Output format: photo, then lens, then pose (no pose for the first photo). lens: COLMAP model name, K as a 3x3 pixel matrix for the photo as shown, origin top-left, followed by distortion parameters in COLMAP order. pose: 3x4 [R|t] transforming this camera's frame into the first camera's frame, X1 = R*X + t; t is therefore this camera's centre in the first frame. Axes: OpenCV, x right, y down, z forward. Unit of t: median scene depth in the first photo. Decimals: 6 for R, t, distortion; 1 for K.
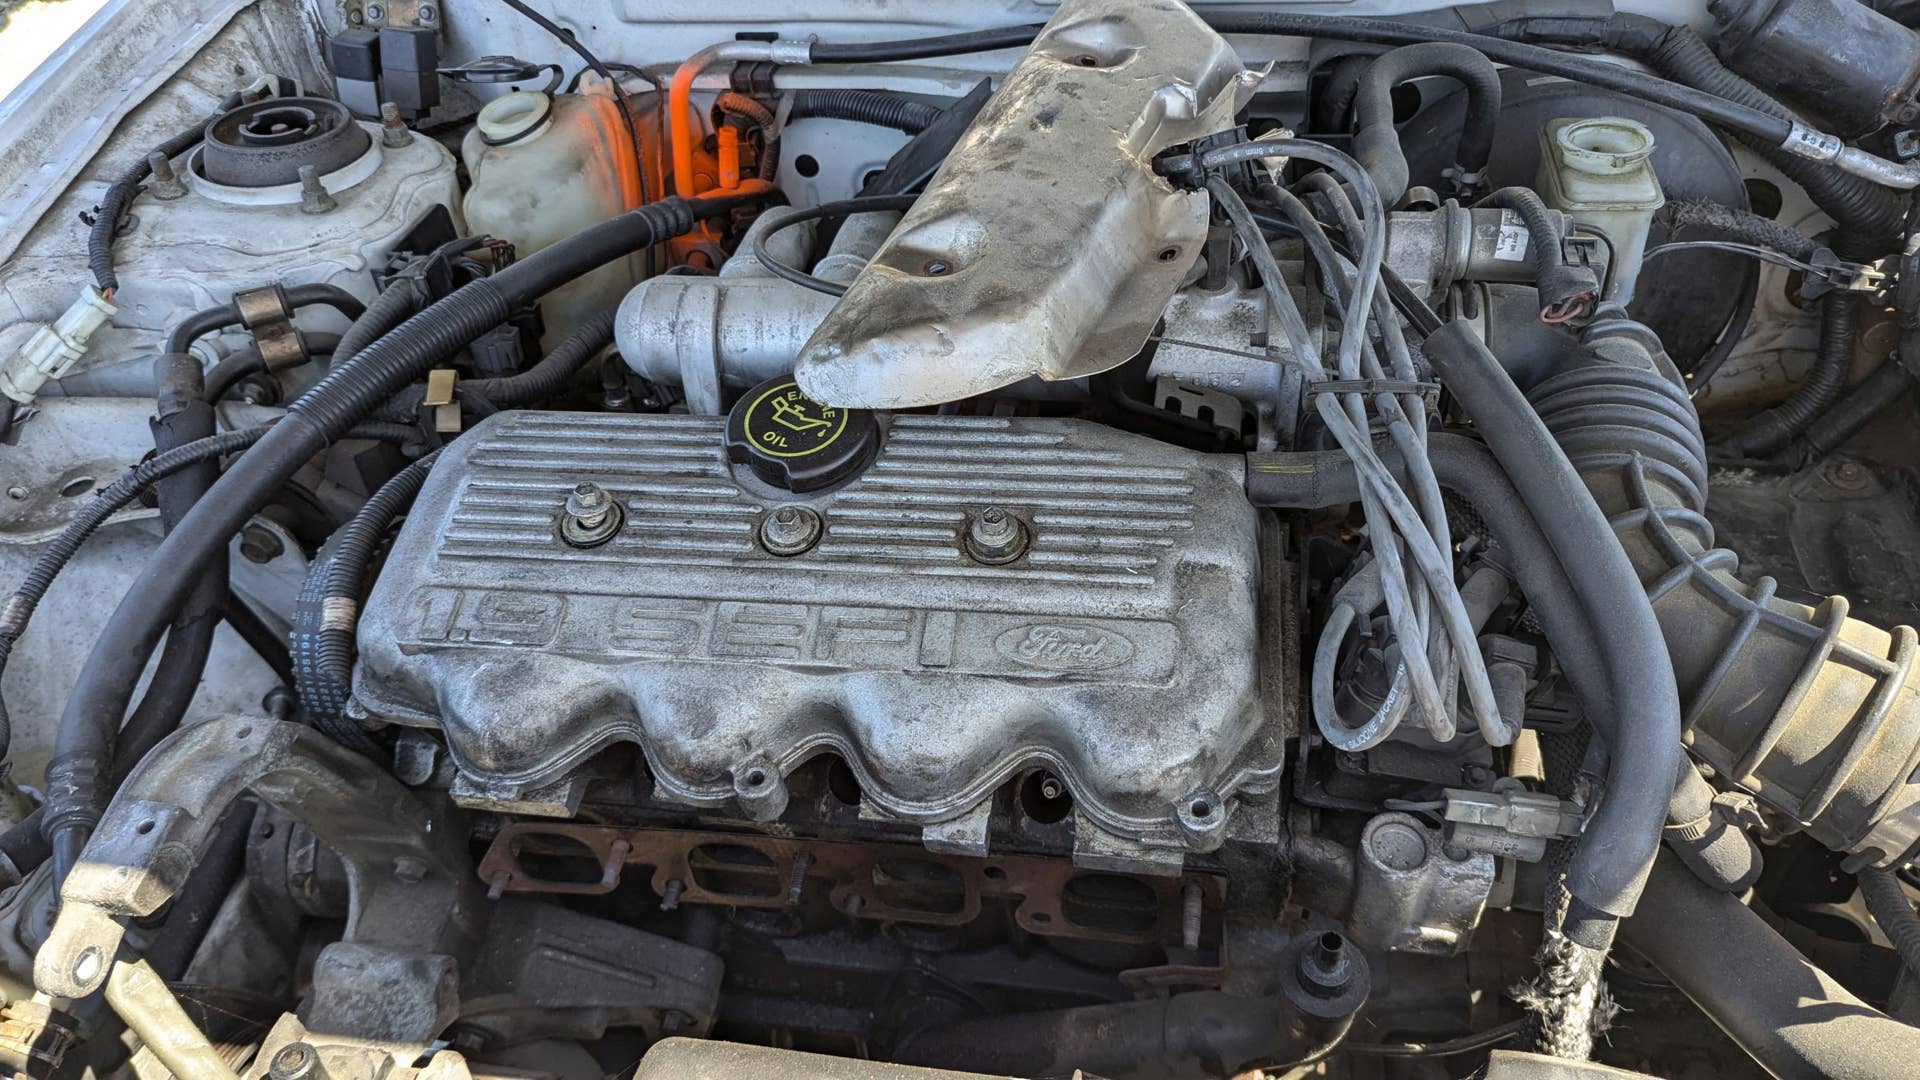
lens RADIAL K [[1382.3, 0, 953.7], [0, 1382.3, 532.0], [0, 0, 1]] dist [0.058351, -0.066226]
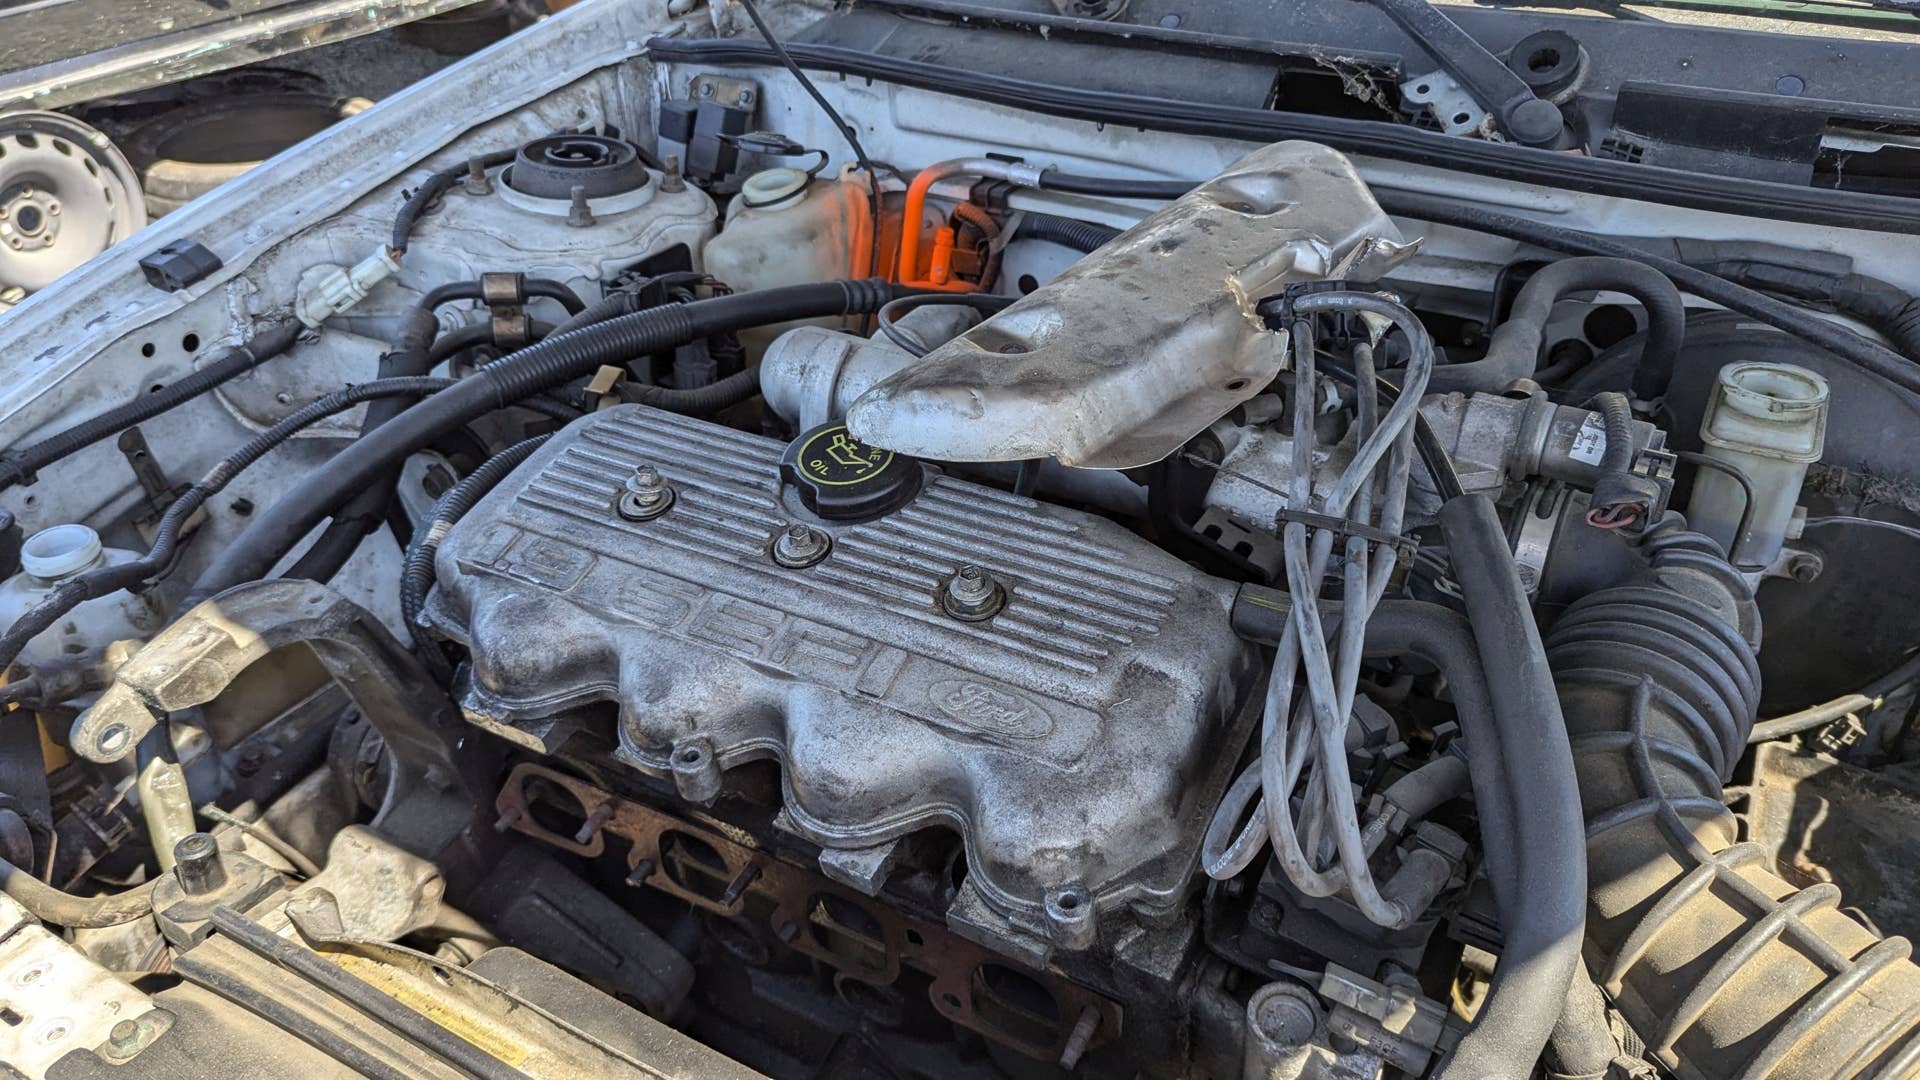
lens RADIAL K [[1382.3, 0, 953.7], [0, 1382.3, 532.0], [0, 0, 1]] dist [0.058351, -0.066226]
pose [[0.937732, 0.234253, -0.256484, 0.248266], [-0.266107, 0.959052, -0.096988, 0.056215], [0.223261, 0.159201, 0.961670, -0.000962]]
